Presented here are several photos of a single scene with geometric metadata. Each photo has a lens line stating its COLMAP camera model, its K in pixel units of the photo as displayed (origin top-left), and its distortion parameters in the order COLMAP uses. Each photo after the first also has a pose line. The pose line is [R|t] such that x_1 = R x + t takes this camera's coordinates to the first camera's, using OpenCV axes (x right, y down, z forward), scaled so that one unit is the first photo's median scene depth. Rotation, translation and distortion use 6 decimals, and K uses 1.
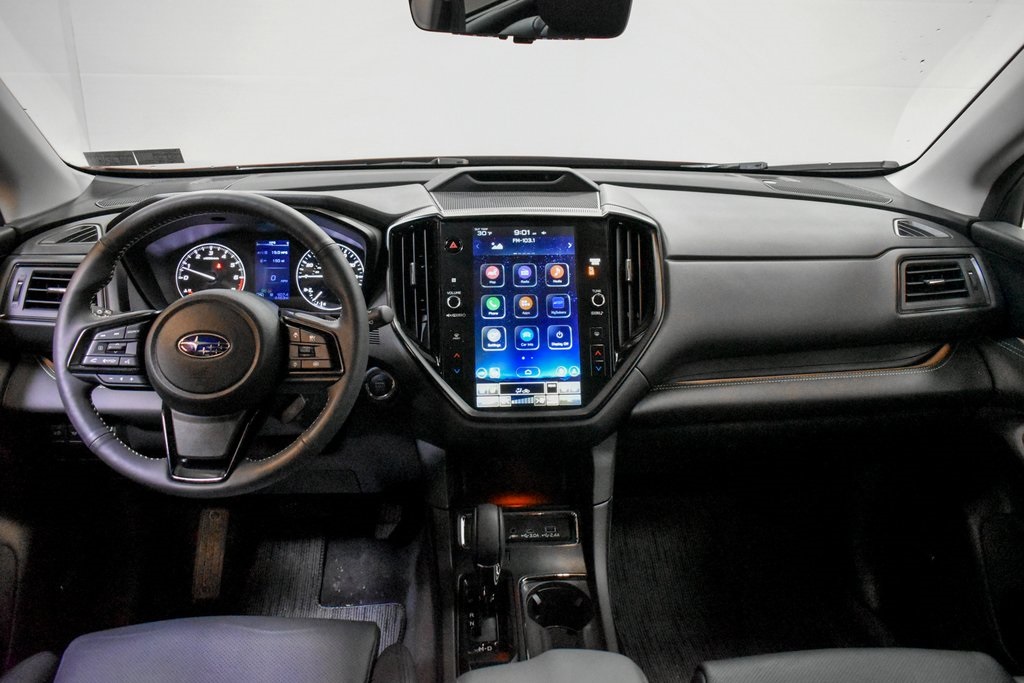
lens RADIAL K [[792.4, 0, 497.4], [0, 792.4, 345.3], [0, 0, 1]] dist [0.008302, -0.008897]
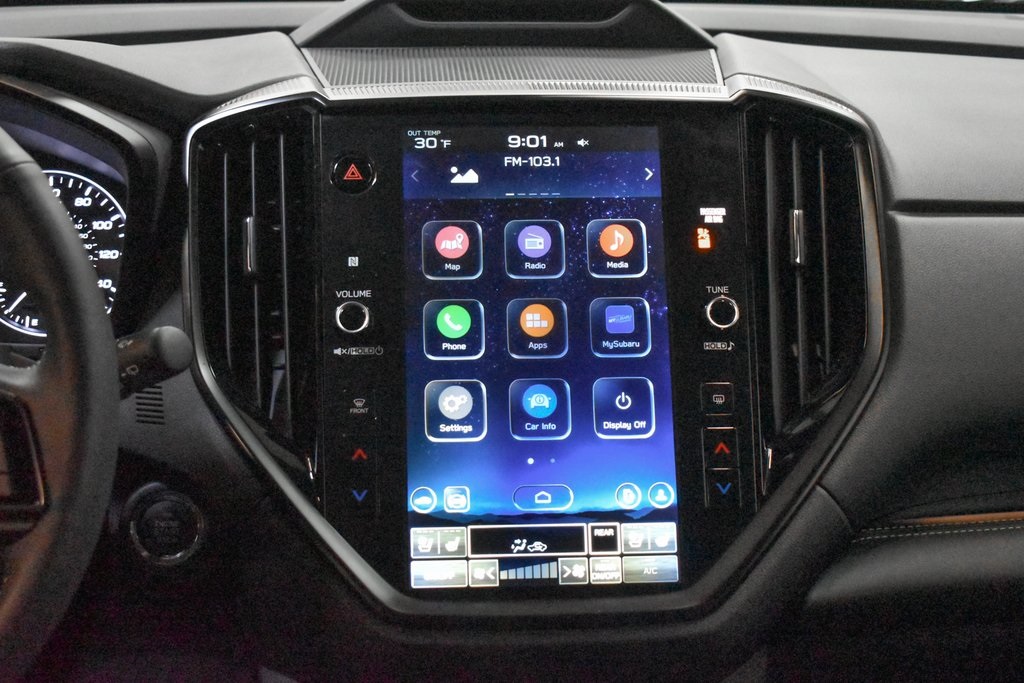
lens RADIAL K [[1582.3, 0, 480.9], [0, 1582.3, 380.7], [0, 0, 1]] dist [-0.002074, 0.000000]
pose [[0.999993, 0.001254, 0.003613, 0.005288], [-0.001204, 0.999903, -0.013845, -0.012429], [-0.003630, 0.013841, 0.999898, 0.216513]]
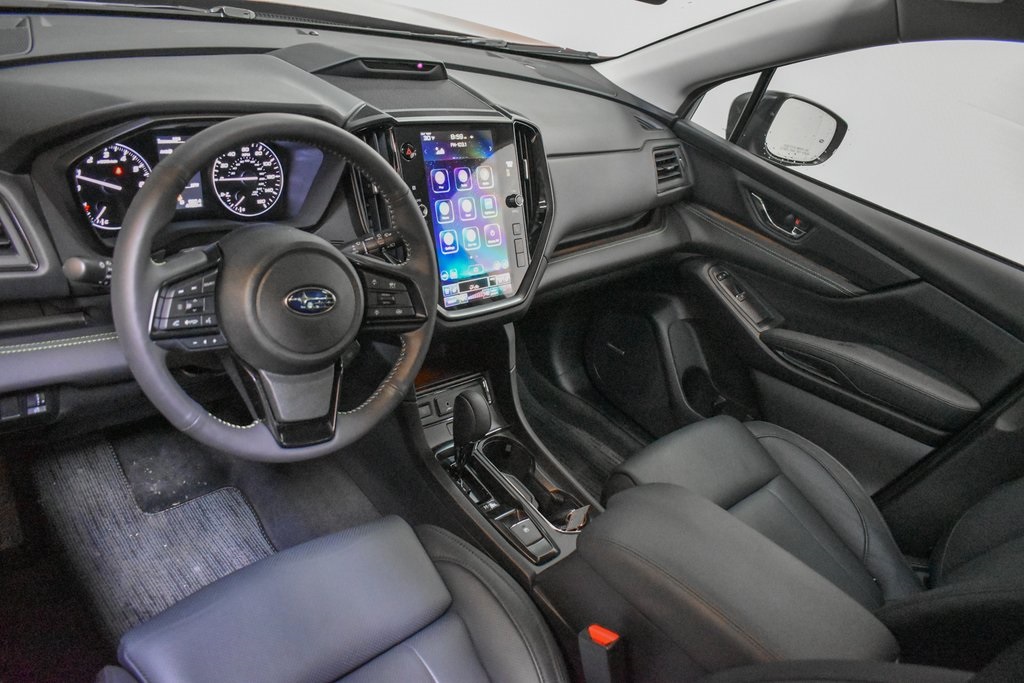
lens RADIAL K [[771.5, 0, 487.0], [0, 771.5, 333.7], [0, 0, 1]] dist [-0.006035, -0.001159]
pose [[0.749586, -0.168841, 0.640010, -0.646696], [-0.010303, 0.963826, 0.266333, -0.165161], [-0.661827, -0.206234, 0.720731, 0.180381]]
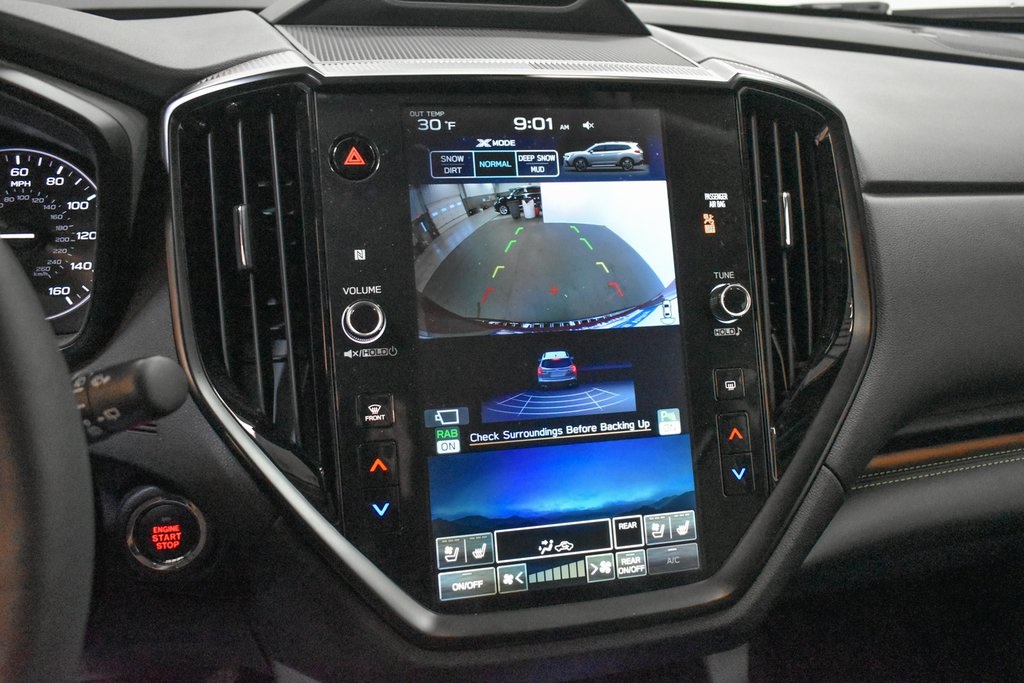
lens RADIAL K [[904.7, 0, 522.1], [0, 904.7, 342.8], [0, 0, 1]] dist [-0.017628, -0.011015]
pose [[0.981783, -0.034333, 0.186877, -0.060214], [0.016627, 0.995290, 0.095506, -0.079410], [-0.189276, -0.090659, 0.977730, 0.569534]]
